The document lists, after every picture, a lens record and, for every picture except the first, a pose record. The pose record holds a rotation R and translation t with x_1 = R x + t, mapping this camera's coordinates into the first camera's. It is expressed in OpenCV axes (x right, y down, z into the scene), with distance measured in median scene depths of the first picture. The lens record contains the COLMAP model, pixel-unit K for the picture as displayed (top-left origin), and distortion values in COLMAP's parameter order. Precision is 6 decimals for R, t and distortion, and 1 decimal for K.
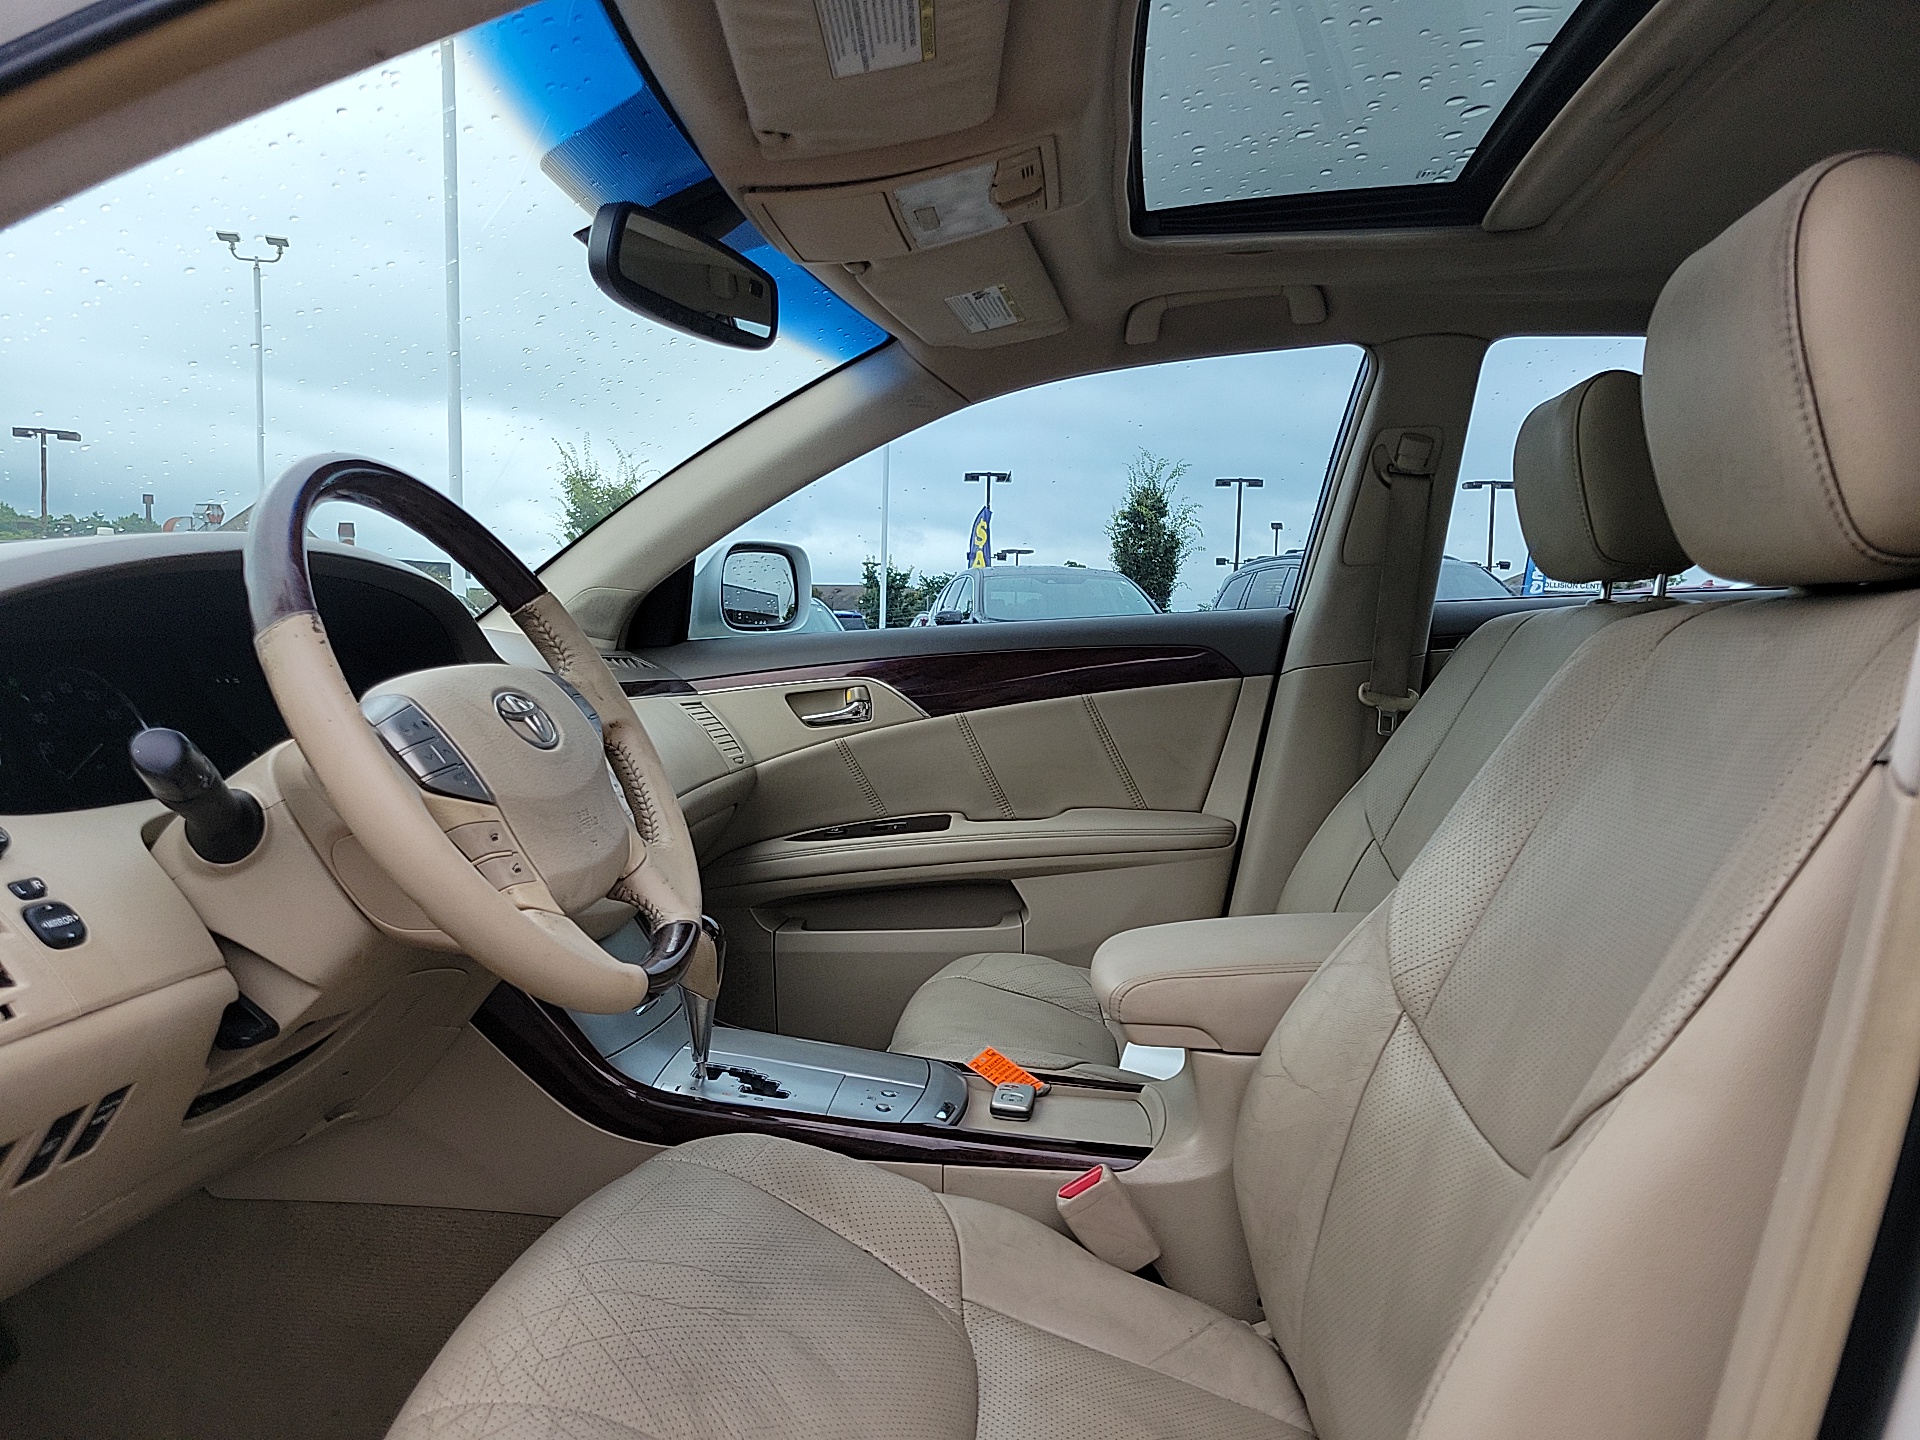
lens RADIAL K [[1431.6, 0, 940.8], [0, 1431.6, 717.1], [0, 0, 1]] dist [0.046436, -0.044885]
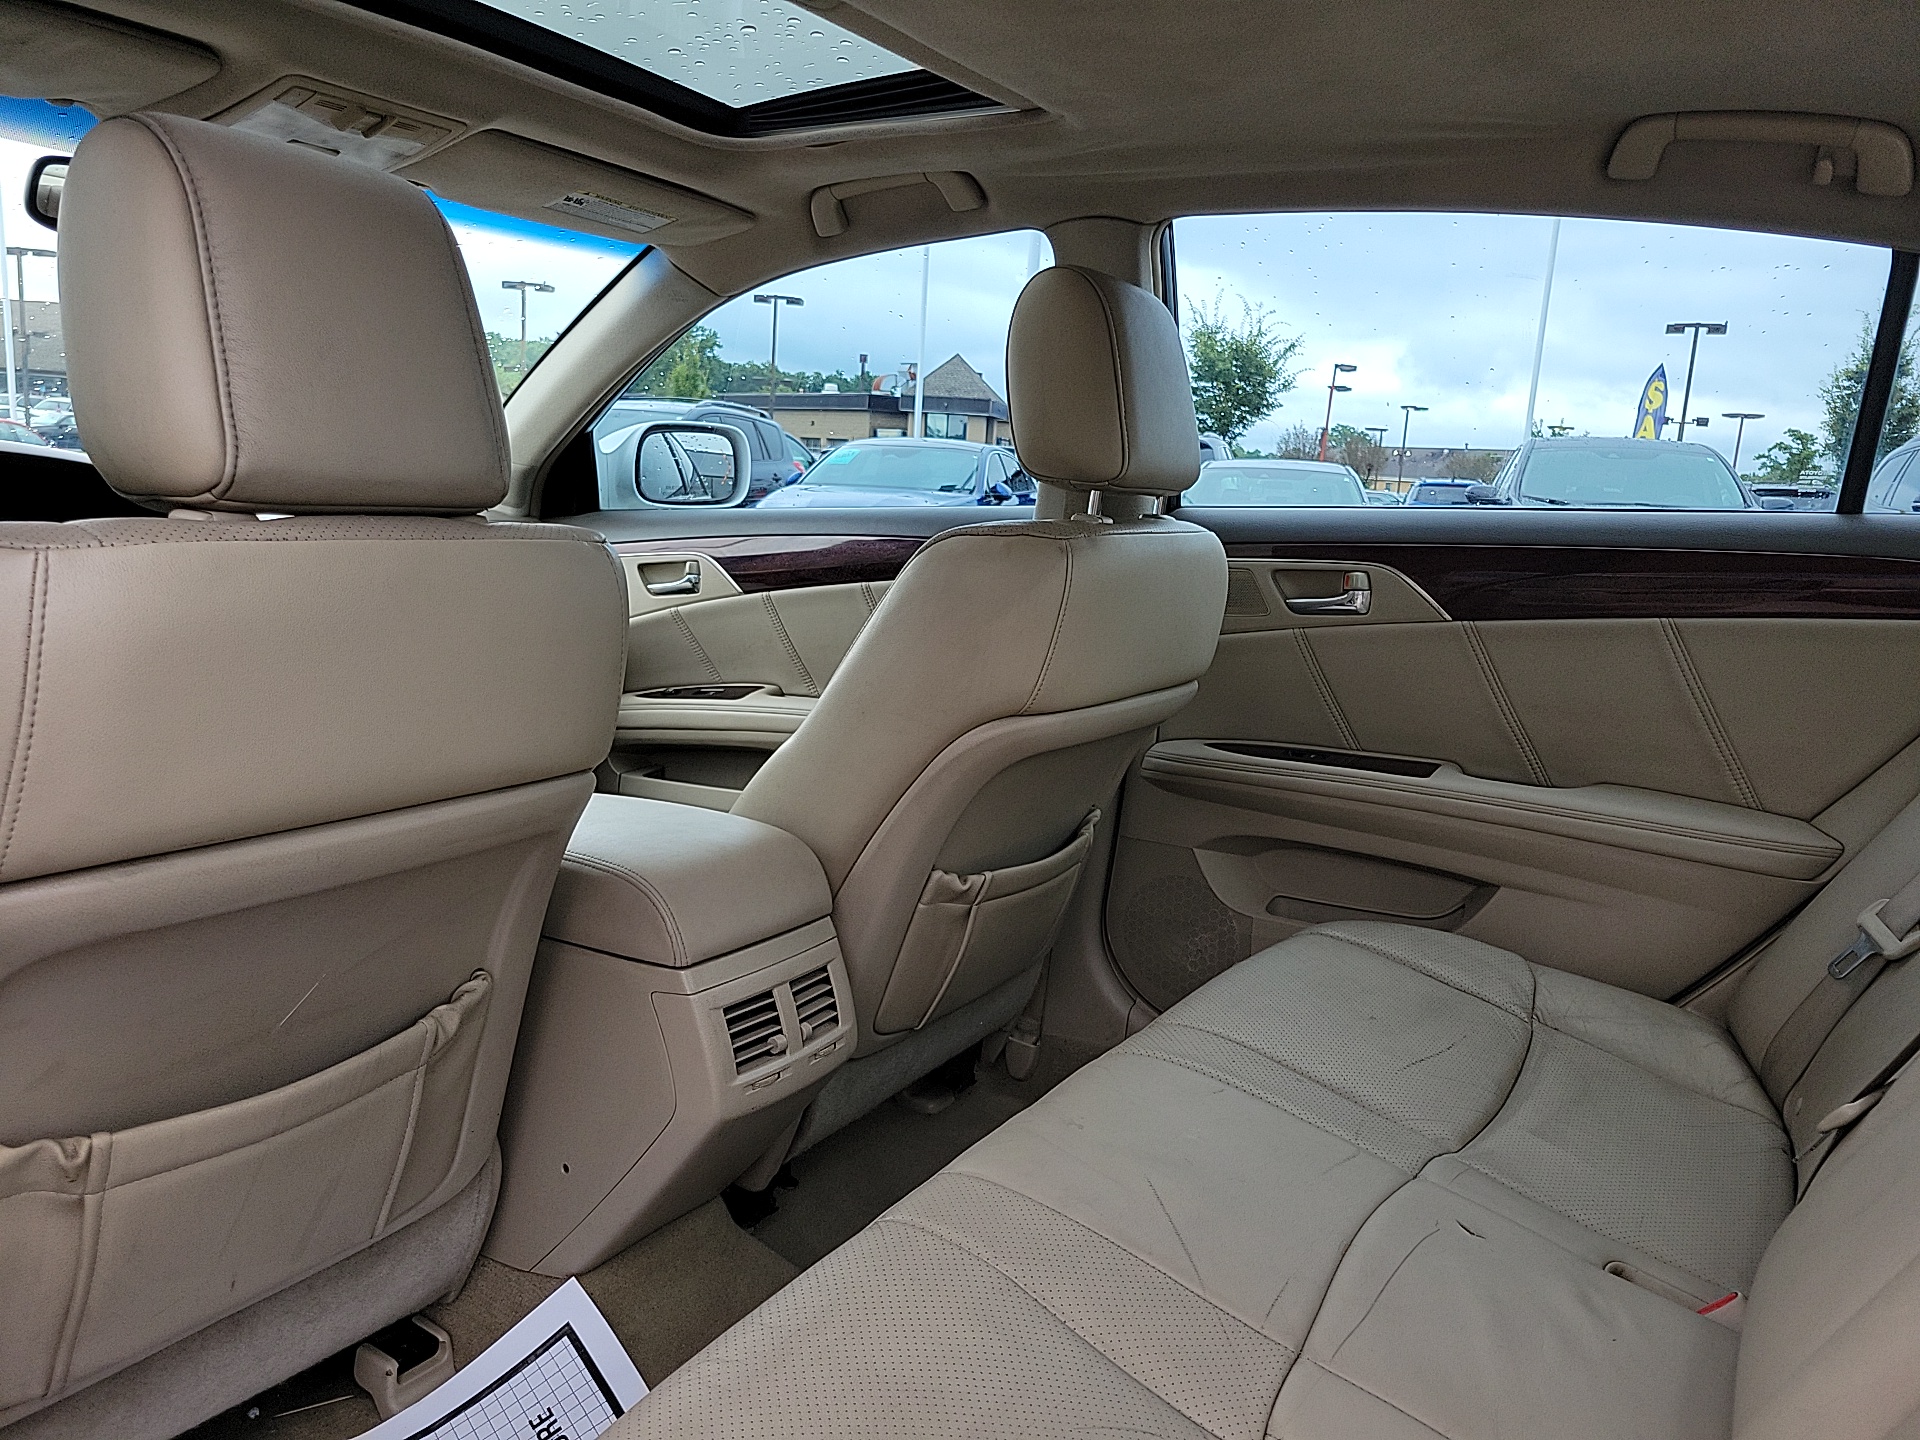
lens RADIAL K [[1439.2, 0, 953.6], [0, 1439.2, 723.6], [0, 0, 1]] dist [0.040462, -0.035081]
pose [[0.902560, 0.106381, -0.417215, 0.609629], [-0.064815, 0.991524, 0.112605, -0.036186], [0.425658, -0.074591, 0.901805, 0.088266]]
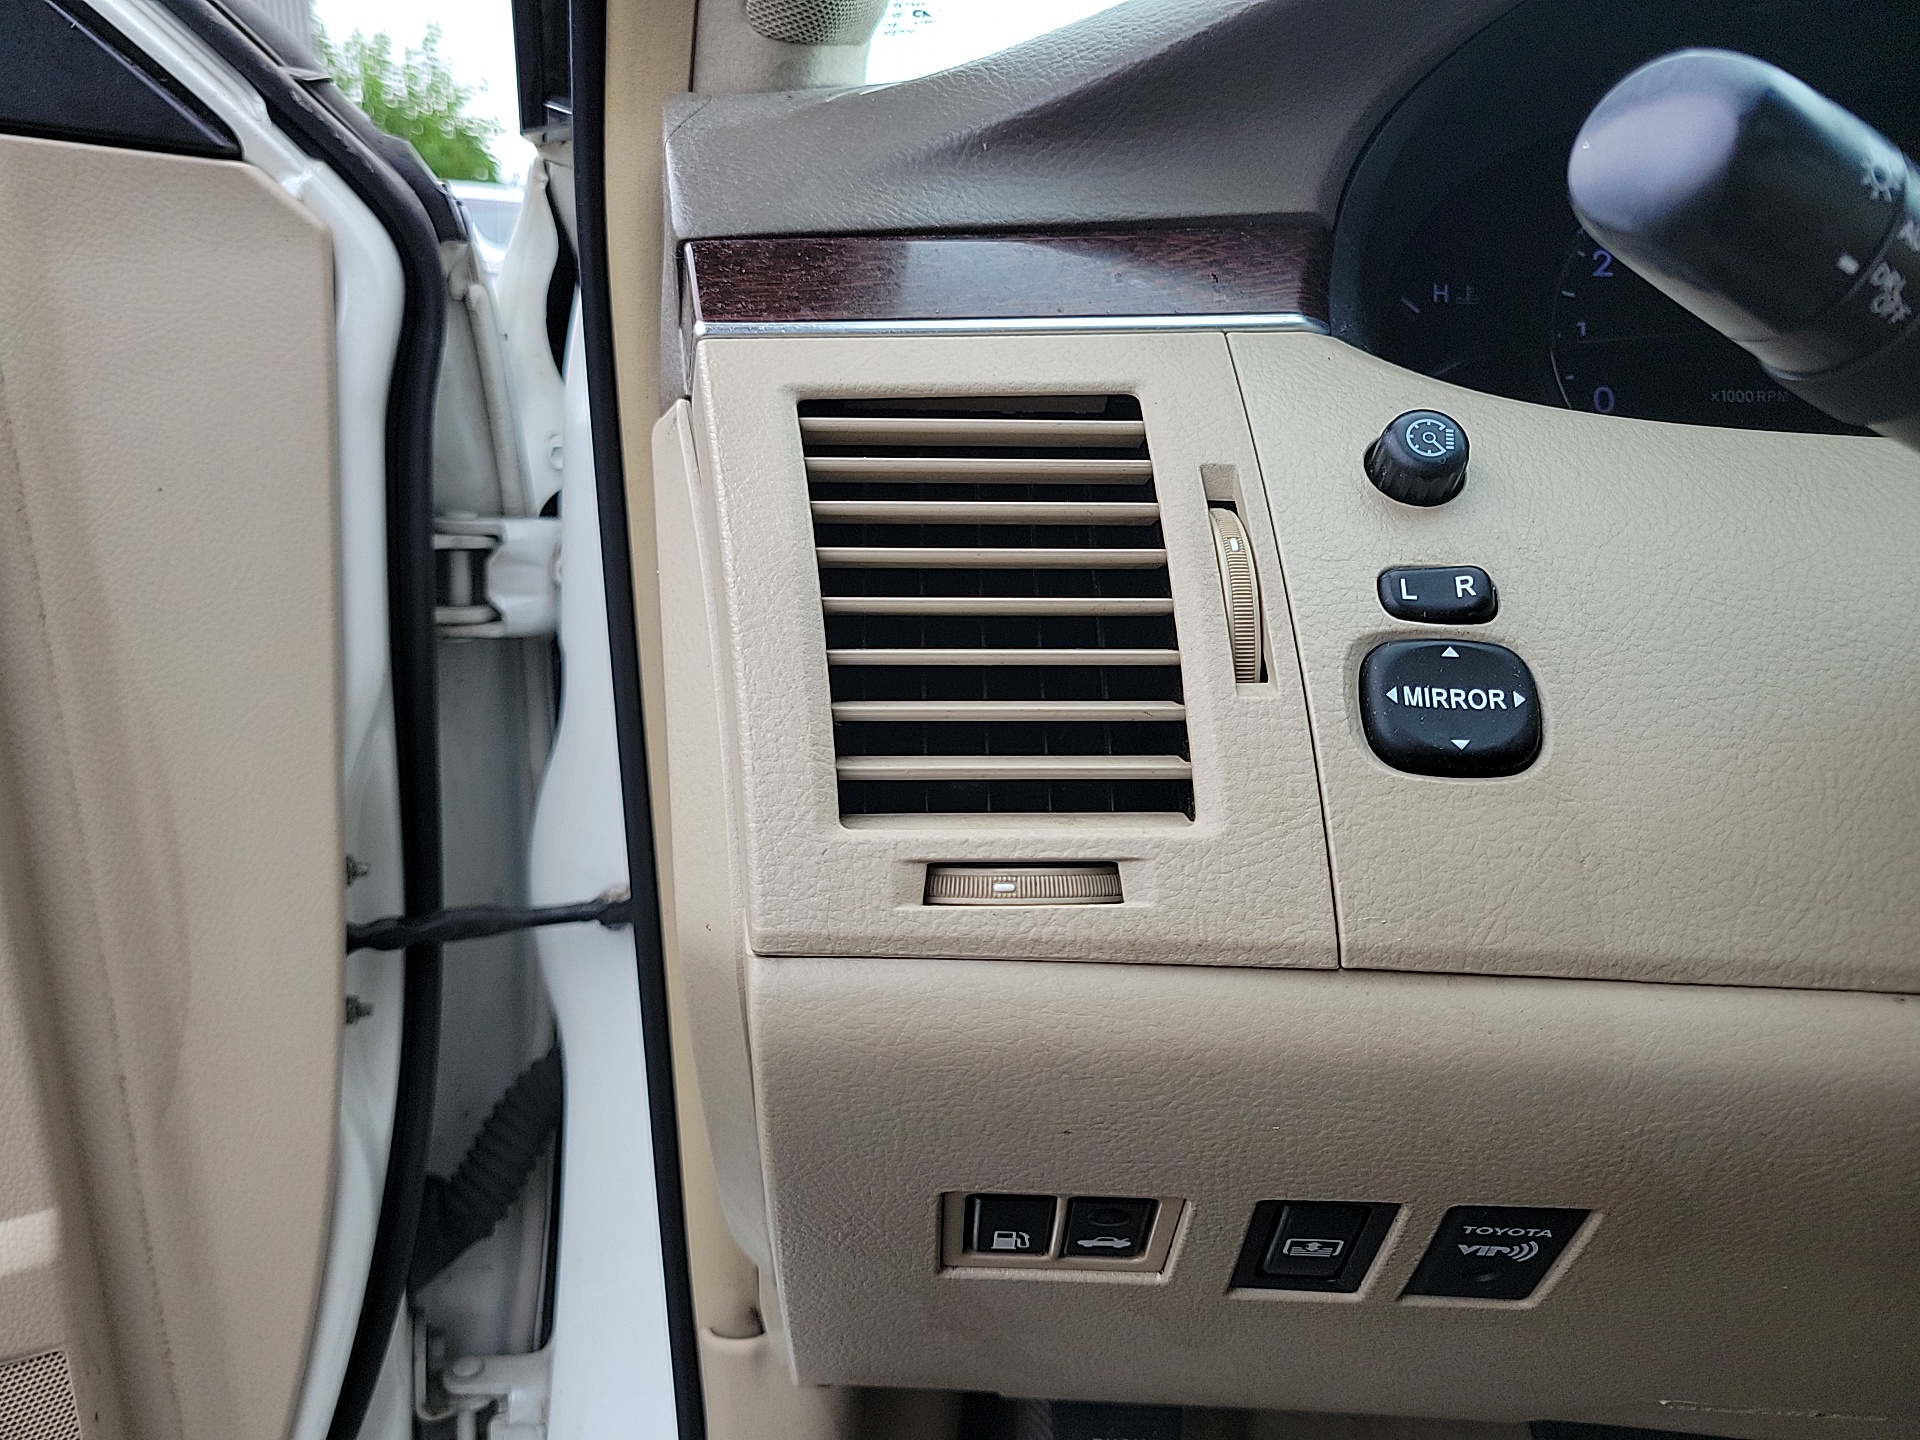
lens RADIAL K [[1448.9, 0, 962.8], [0, 1448.9, 746.6], [0, 0, 1]] dist [0.021332, -0.007989]
pose [[0.058571, 0.257029, -0.964627, -0.097931], [-0.069415, 0.964996, 0.252912, 0.025665], [0.995867, 0.052146, 0.074362, 0.309946]]
